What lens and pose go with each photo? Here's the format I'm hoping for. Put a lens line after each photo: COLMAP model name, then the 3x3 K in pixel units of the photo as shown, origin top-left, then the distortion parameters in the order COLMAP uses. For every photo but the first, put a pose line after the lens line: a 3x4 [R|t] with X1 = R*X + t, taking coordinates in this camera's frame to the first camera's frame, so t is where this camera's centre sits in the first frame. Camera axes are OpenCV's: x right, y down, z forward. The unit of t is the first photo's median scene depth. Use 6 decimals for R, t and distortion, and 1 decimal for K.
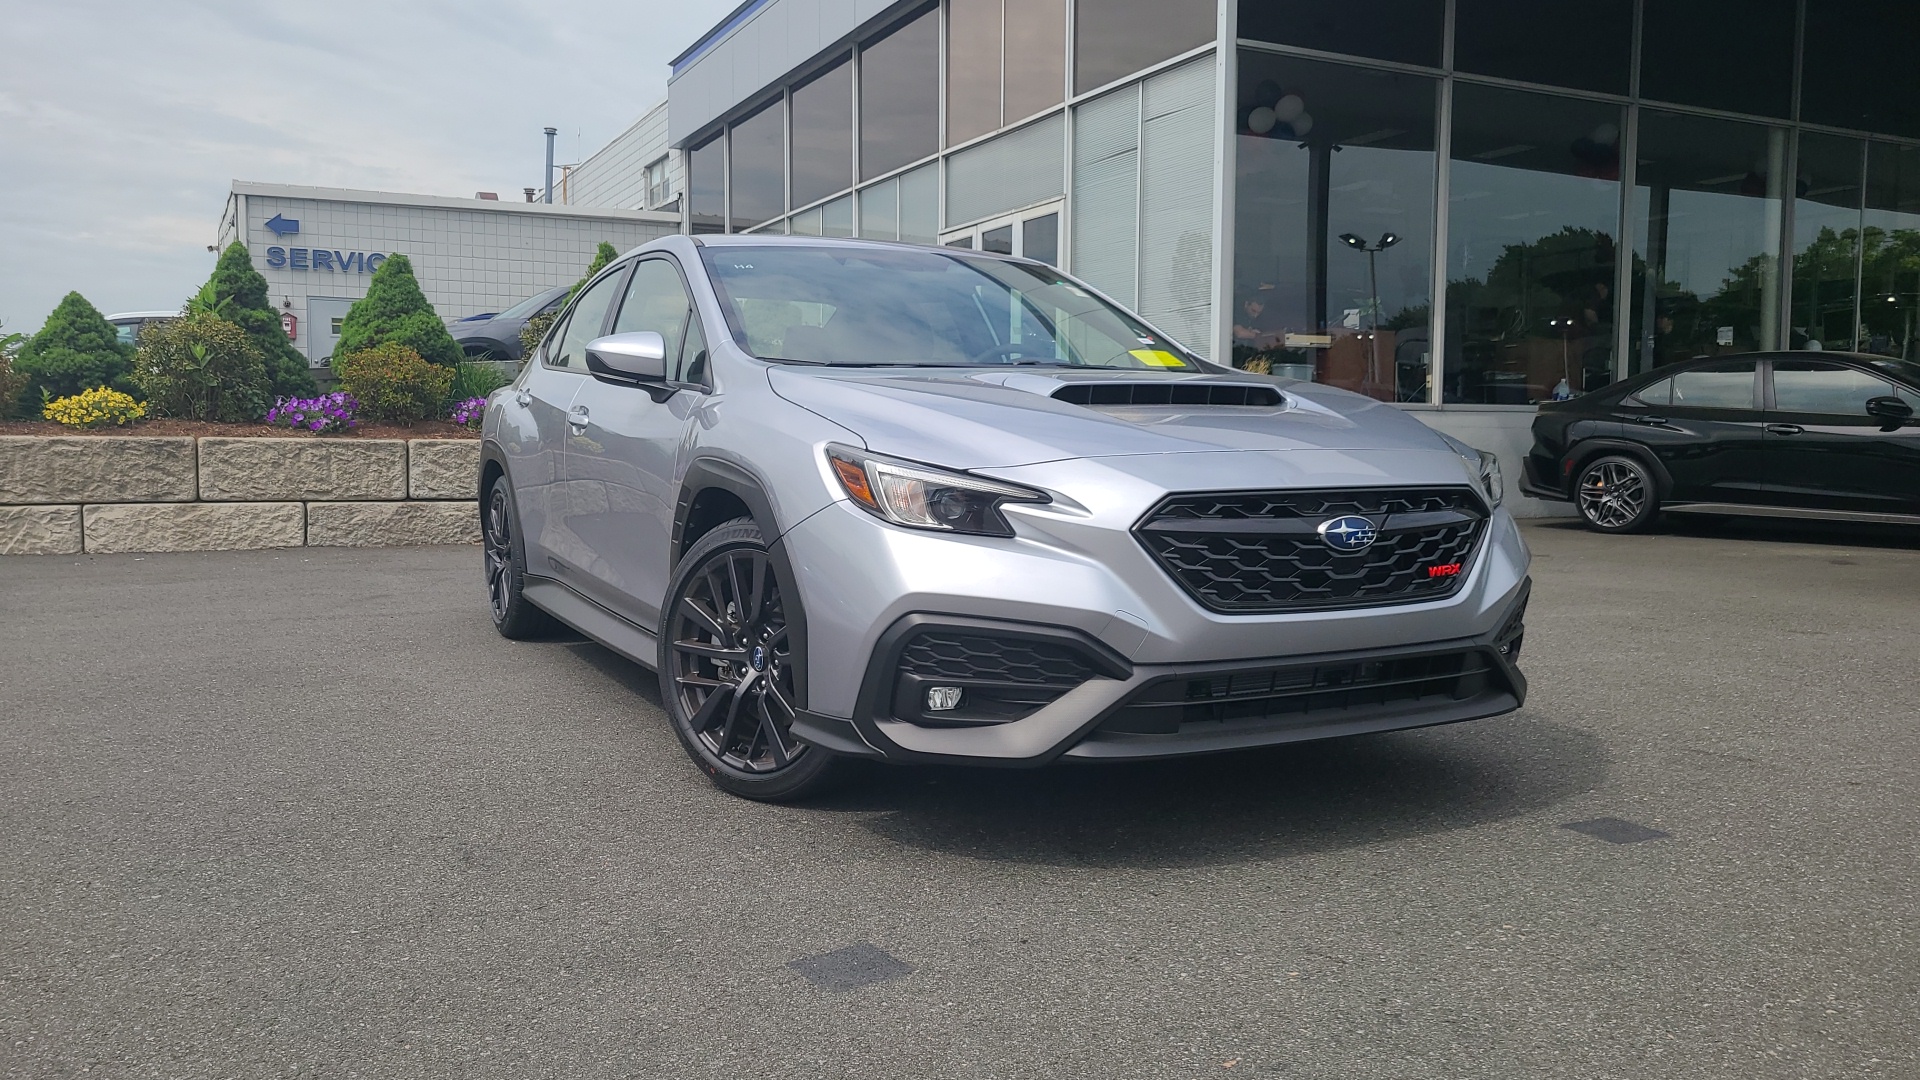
lens RADIAL K [[1439.6, 0, 909.8], [0, 1439.6, 515.2], [0, 0, 1]] dist [0.061394, -0.042473]
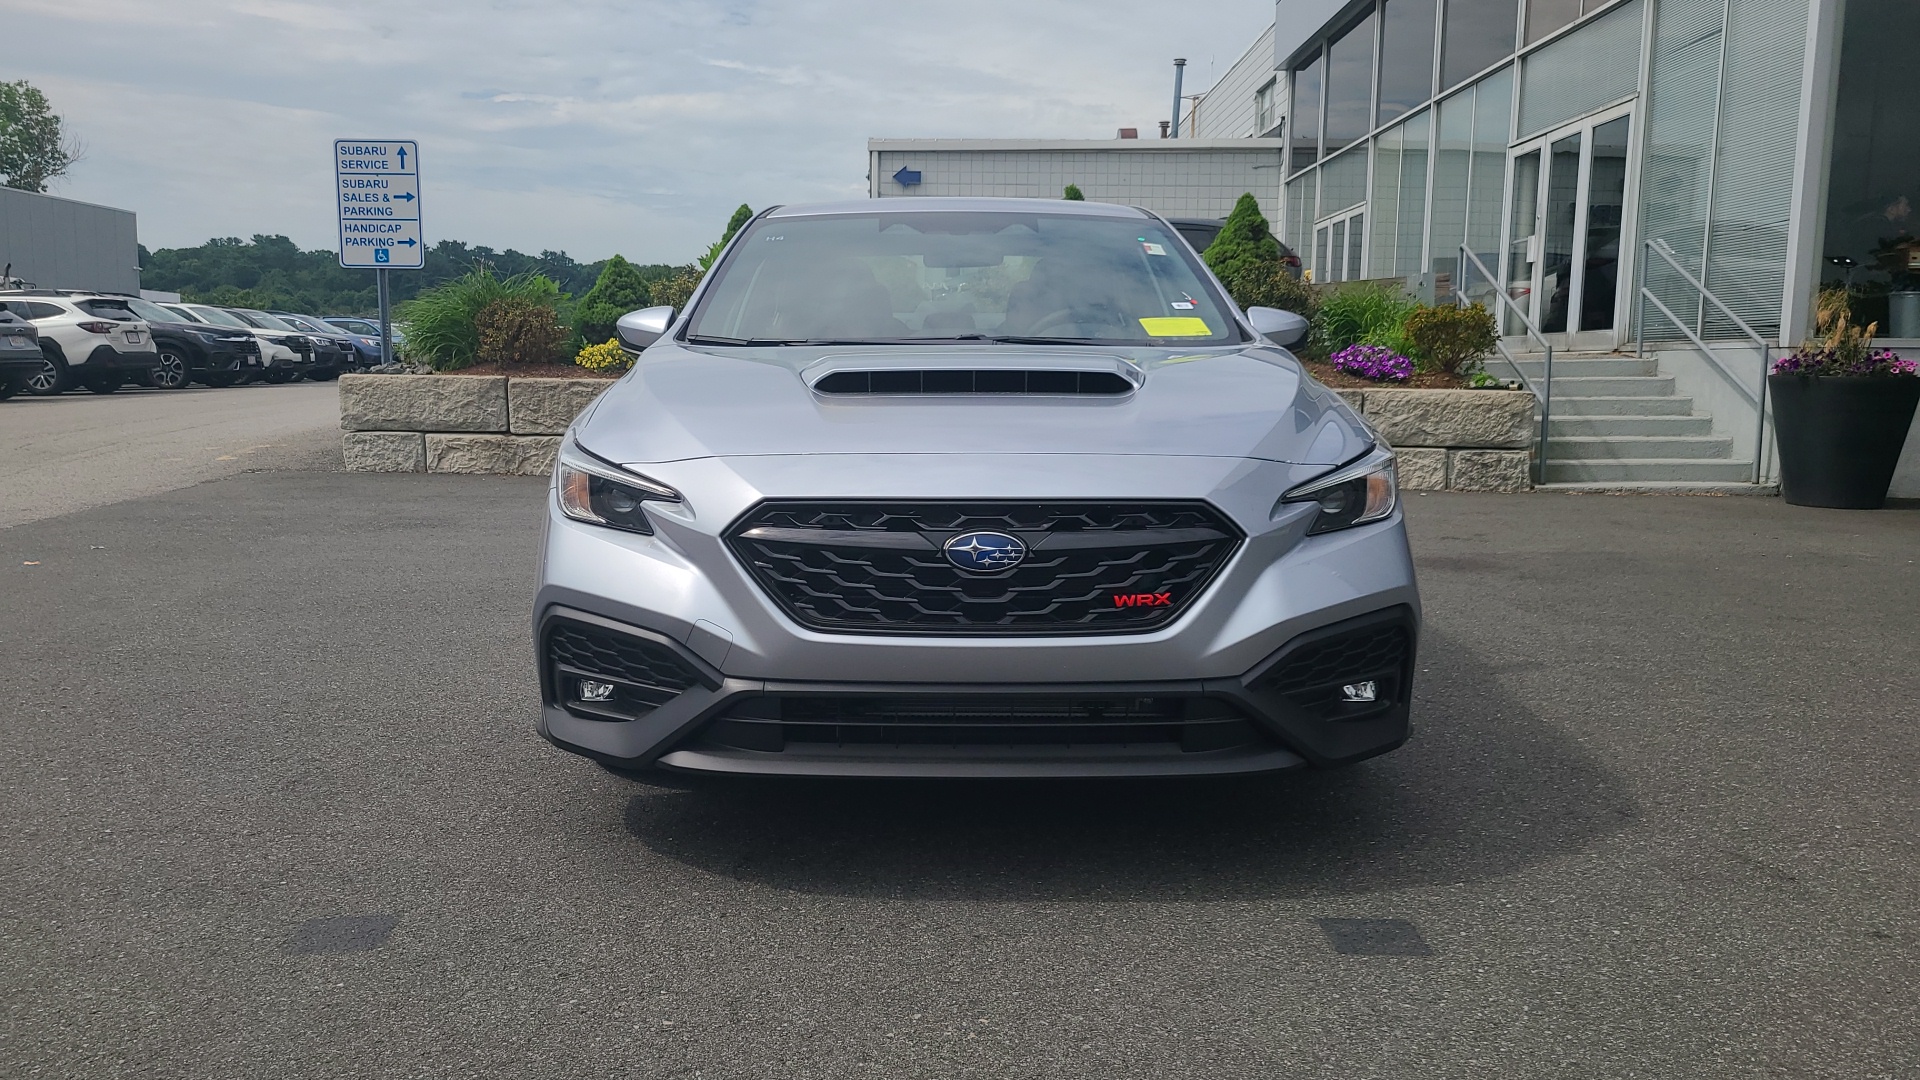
lens RADIAL K [[1439.6, 0, 965.6], [0, 1439.6, 534.0], [0, 0, 1]] dist [0.061394, -0.042473]
pose [[0.891985, 0.059295, -0.448159, 0.222581], [-0.030288, 0.996972, 0.071625, -0.019724], [0.451049, -0.050315, 0.891080, 0.069635]]
